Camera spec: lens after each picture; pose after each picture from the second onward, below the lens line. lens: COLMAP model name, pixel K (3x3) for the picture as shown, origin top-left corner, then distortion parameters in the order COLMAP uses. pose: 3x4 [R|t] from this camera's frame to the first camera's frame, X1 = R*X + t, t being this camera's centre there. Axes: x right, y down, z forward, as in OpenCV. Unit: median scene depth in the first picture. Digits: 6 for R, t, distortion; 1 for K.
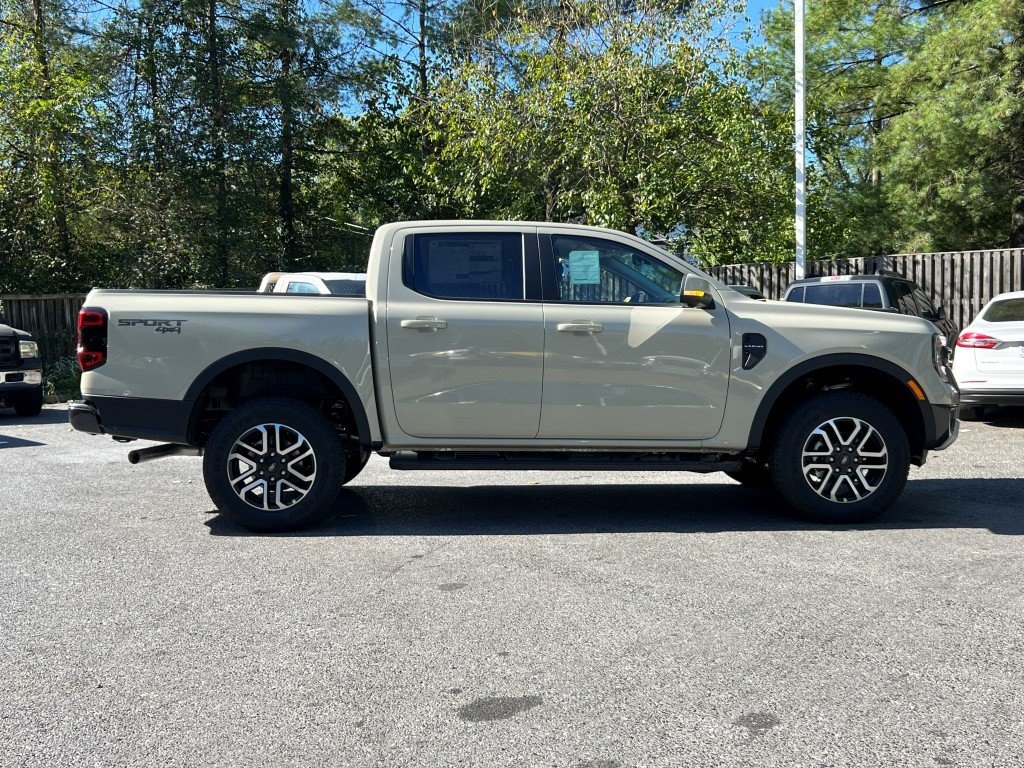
lens RADIAL K [[1075.0, 0, 512.9], [0, 1075.0, 380.2], [0, 0, 1]] dist [0.031959, 0.000000]
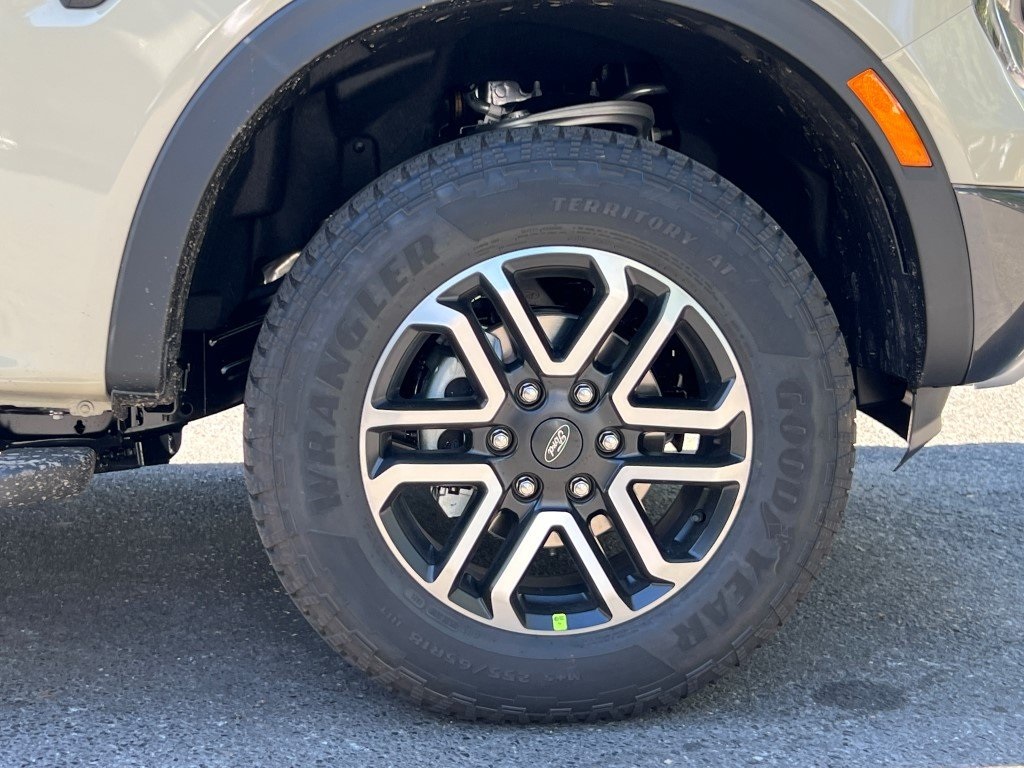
lens RADIAL K [[1566.6, 0, 510.1], [0, 1566.6, 387.1], [0, 0, 1]] dist [0.187649, 0.000000]
pose [[0.998630, -0.008522, 0.051621, 0.281646], [0.002828, 0.993994, 0.109395, 0.027413], [-0.052243, -0.109099, 0.992657, 0.683623]]
